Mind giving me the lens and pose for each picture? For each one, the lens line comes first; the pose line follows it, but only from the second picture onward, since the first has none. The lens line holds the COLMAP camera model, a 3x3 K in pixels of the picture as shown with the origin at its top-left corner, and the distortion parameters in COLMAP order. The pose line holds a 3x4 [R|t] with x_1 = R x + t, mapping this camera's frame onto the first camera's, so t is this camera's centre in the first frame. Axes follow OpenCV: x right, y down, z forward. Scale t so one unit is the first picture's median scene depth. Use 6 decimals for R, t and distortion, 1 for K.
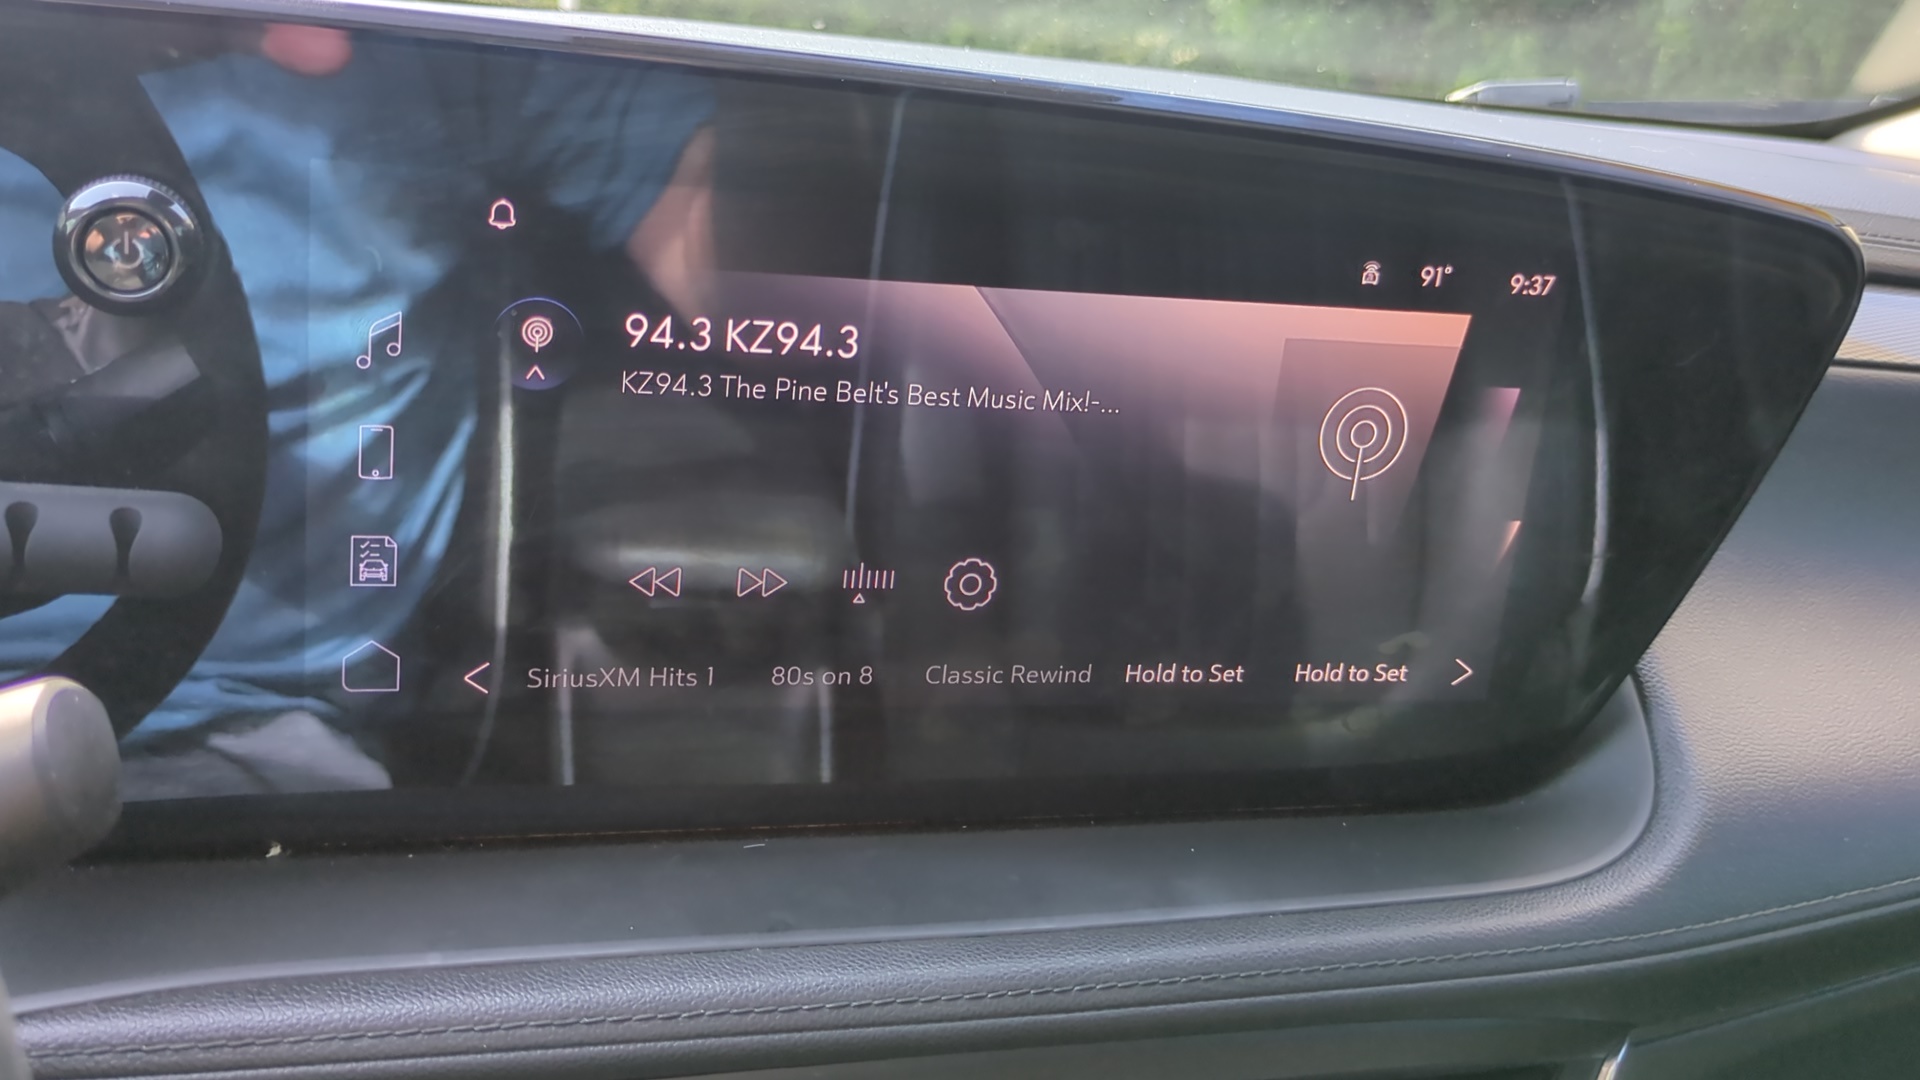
lens RADIAL K [[1852.4, 0, 960.0], [0, 1852.4, 540.0], [0, 0, 1]] dist [0.057451, -0.117065]
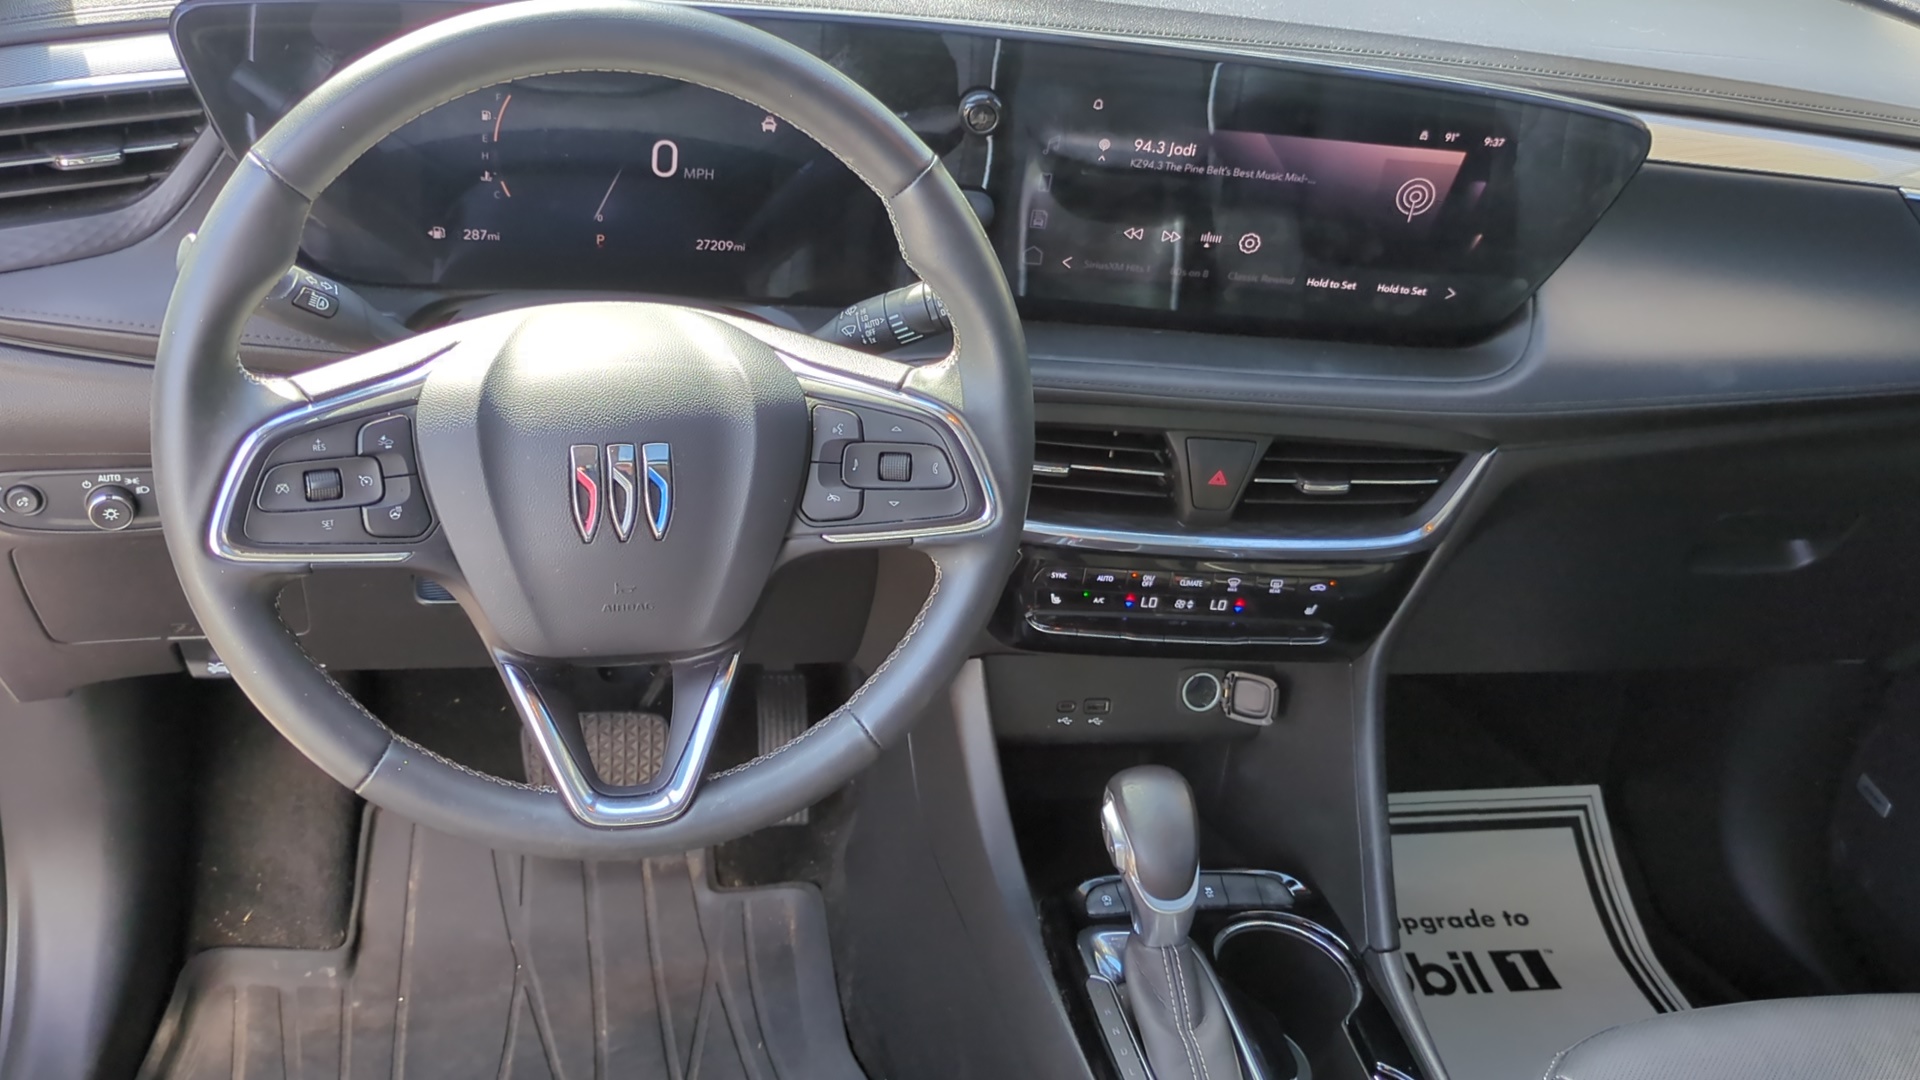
lens RADIAL K [[1852.4, 0, 960.0], [0, 1852.4, 540.0], [0, 0, 1]] dist [0.057451, -0.117065]
pose [[0.978924, 0.128076, -0.159070, 0.076397], [-0.081369, 0.959017, 0.271413, -0.254001], [0.187313, -0.252750, 0.949227, -1.687296]]
